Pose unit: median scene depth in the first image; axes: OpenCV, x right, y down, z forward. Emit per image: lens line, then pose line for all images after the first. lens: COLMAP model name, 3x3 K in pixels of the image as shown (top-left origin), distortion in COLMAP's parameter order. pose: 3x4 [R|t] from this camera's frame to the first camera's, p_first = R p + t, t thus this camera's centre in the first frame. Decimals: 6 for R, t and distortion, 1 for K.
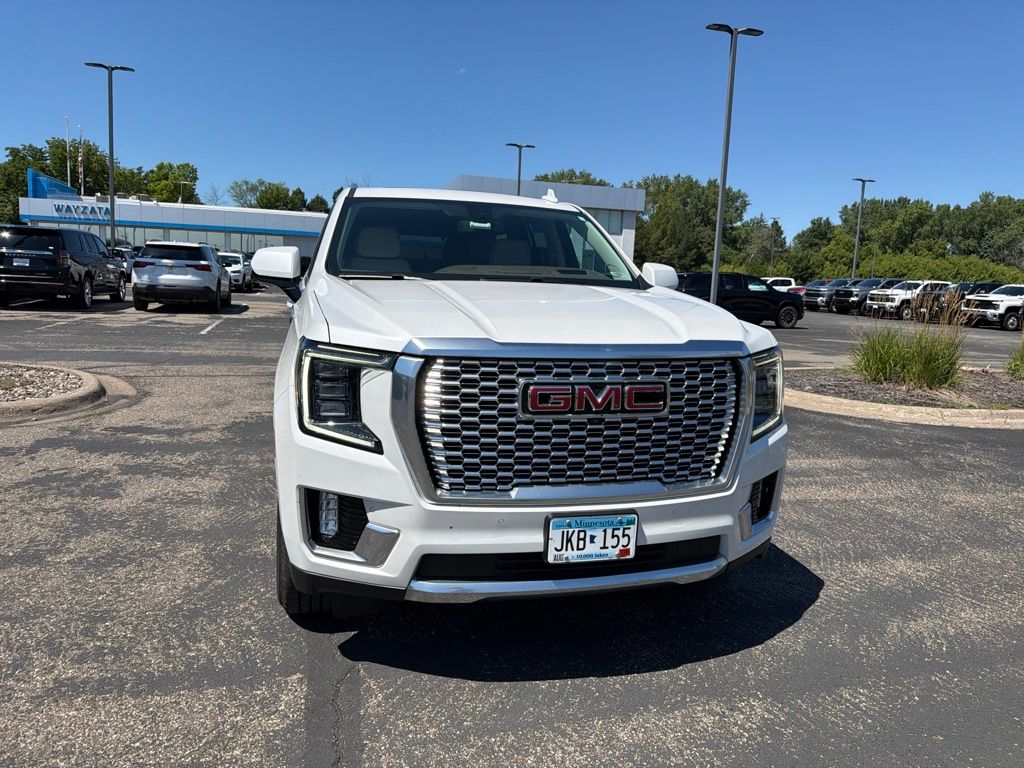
lens RADIAL K [[712.5, 0, 517.5], [0, 712.5, 371.6], [0, 0, 1]] dist [0.048682, -0.063583]
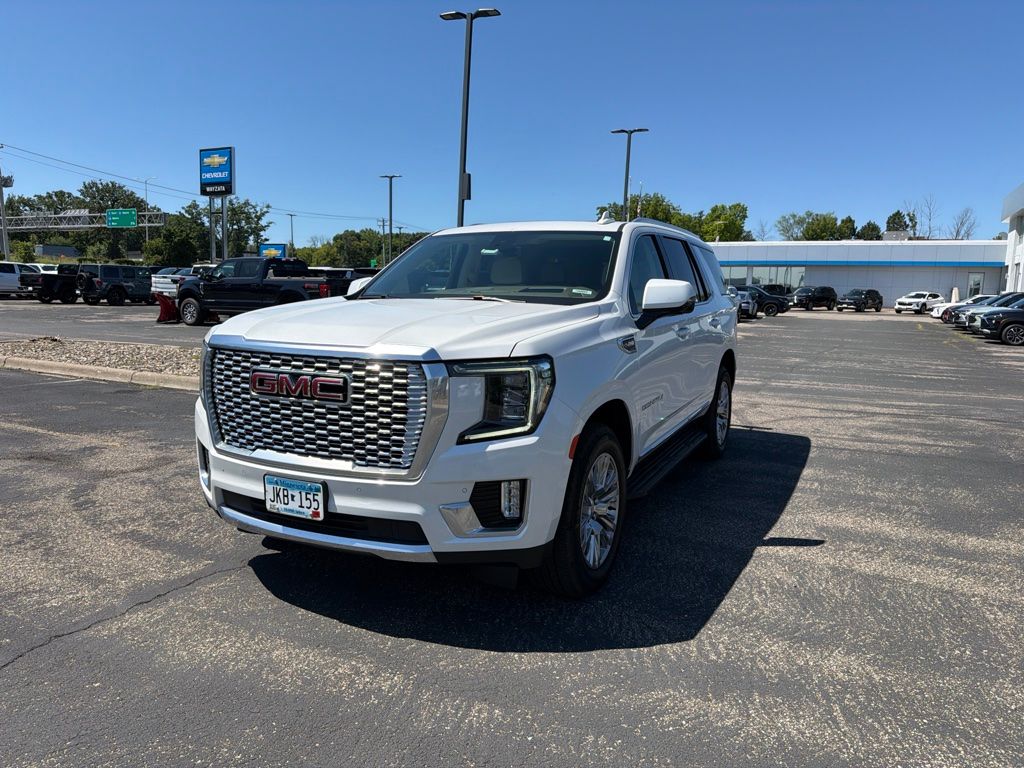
lens RADIAL K [[713.7, 0, 528.0], [0, 713.7, 386.4], [0, 0, 1]] dist [0.056533, -0.077478]
pose [[0.754005, 0.062173, -0.653920, 0.893009], [-0.078286, 0.996921, 0.004517, 0.000793], [0.652187, 0.047787, 0.756550, 0.221133]]
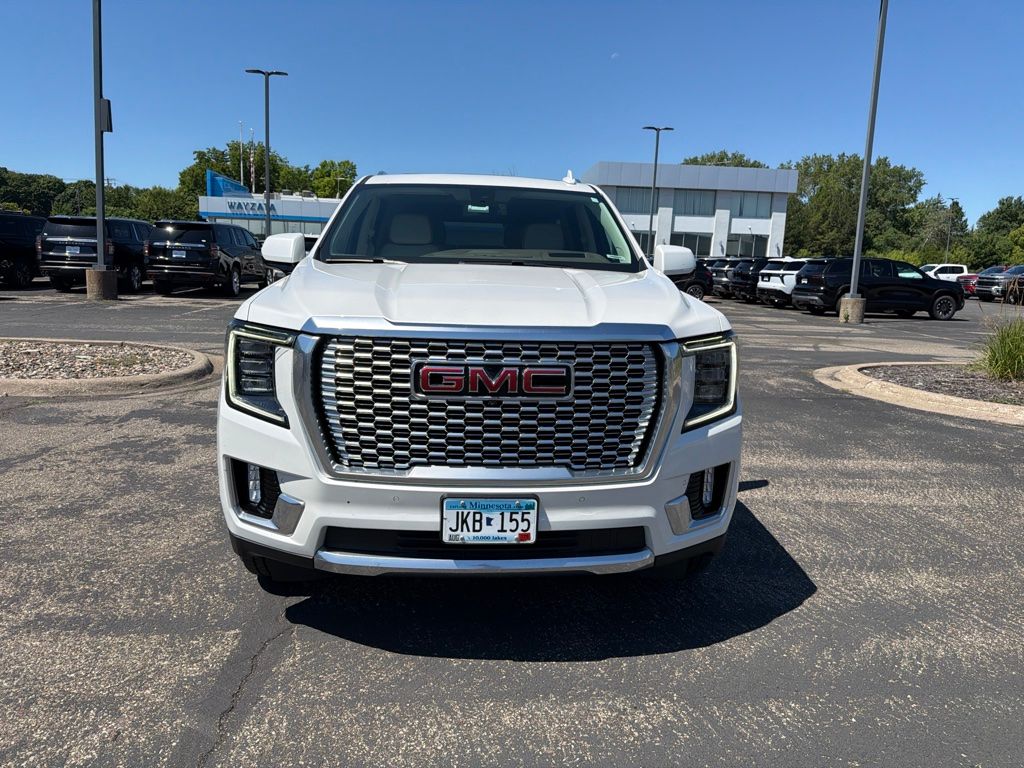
lens RADIAL K [[712.0, 0, 518.0], [0, 712.0, 380.0], [0, 0, 1]] dist [0.058467, -0.079604]
pose [[0.980365, 0.025388, -0.195551, 0.242098], [-0.020289, 0.999401, 0.028034, 0.006291], [0.196145, -0.023516, 0.980293, 0.027764]]
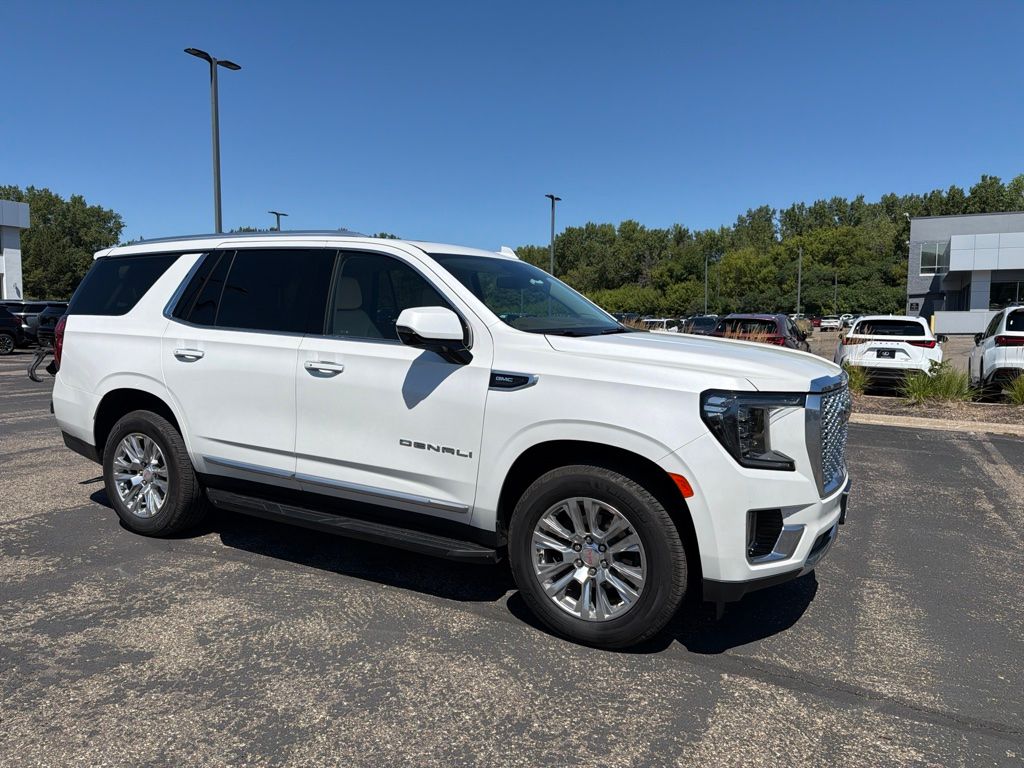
lens RADIAL K [[713.8, 0, 508.4], [0, 713.8, 379.6], [0, 0, 1]] dist [0.023479, -0.026416]
pose [[0.696096, -0.093006, 0.711899, -1.055153], [0.109633, 0.993715, 0.022624, -0.099081], [-0.709528, 0.062299, 0.701918, 0.308271]]
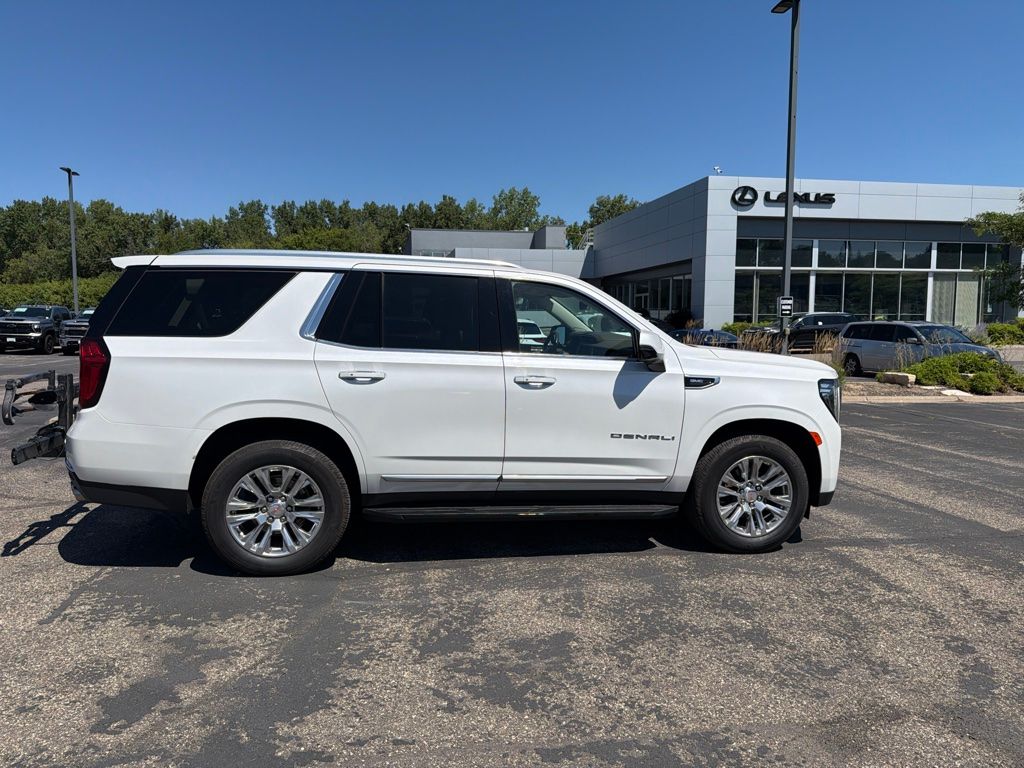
lens RADIAL K [[711.3, 0, 506.7], [0, 711.3, 390.4], [0, 0, 1]] dist [0.074126, -0.107591]
pose [[0.087700, -0.137944, 0.986550, -1.795476], [0.122697, 0.984320, 0.126725, -0.290445], [-0.988562, 0.109933, 0.103250, 1.270529]]
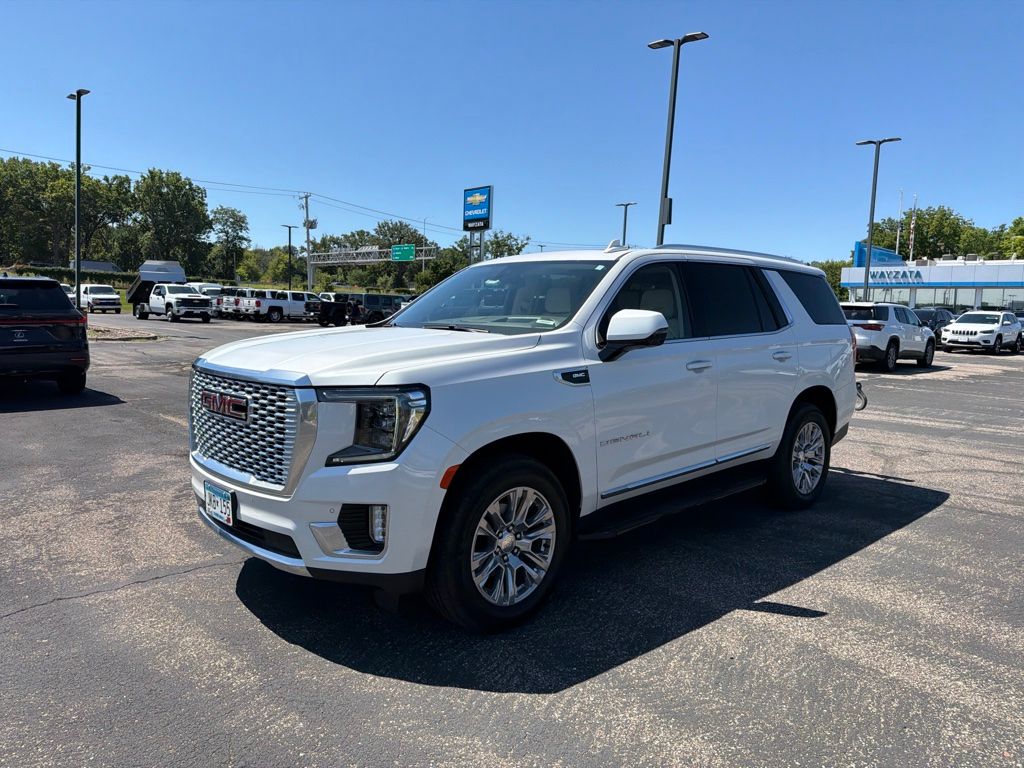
lens RADIAL K [[716.6, 0, 527.9], [0, 716.6, 383.4], [0, 0, 1]] dist [0.055296, -0.071290]
pose [[0.487389, 0.058399, -0.871230, 1.192976], [-0.119614, 0.992820, -0.000366, -0.054909], [0.864953, 0.104390, 0.490875, 0.583633]]
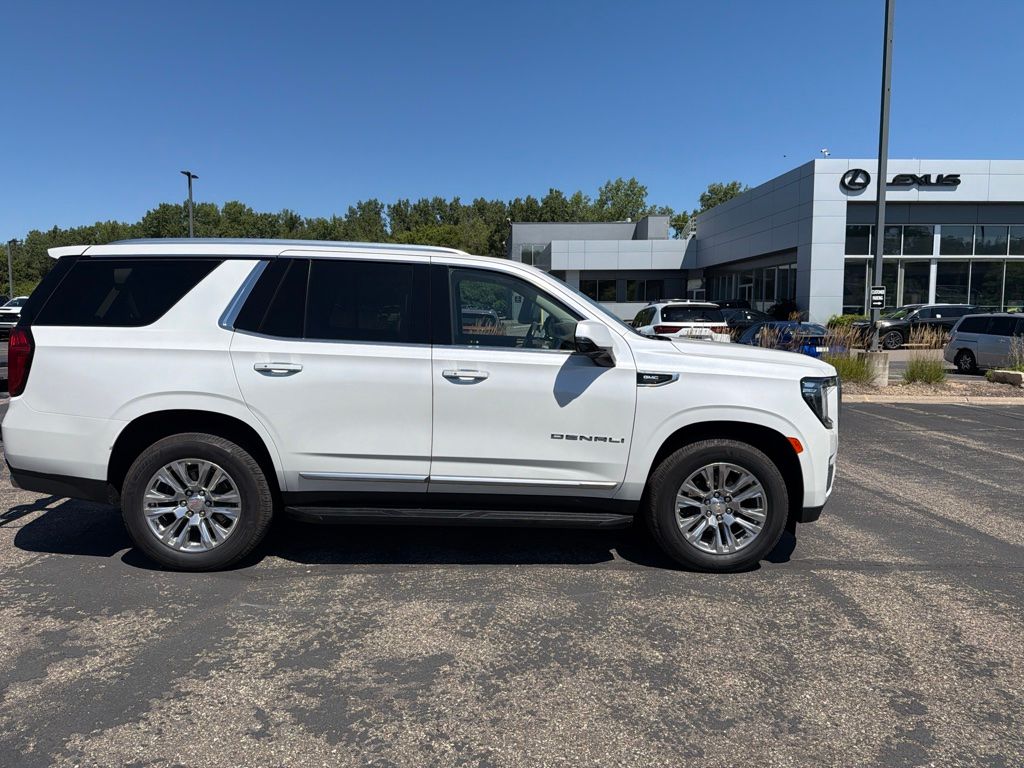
lens RADIAL K [[711.1, 0, 507.4], [0, 711.1, 383.7], [0, 0, 1]] dist [0.053418, -0.070198]
pose [[0.237171, -0.135685, 0.961946, -1.635596], [0.126871, 0.986044, 0.107804, -0.239131], [-0.963148, 0.096475, 0.251076, 0.964066]]
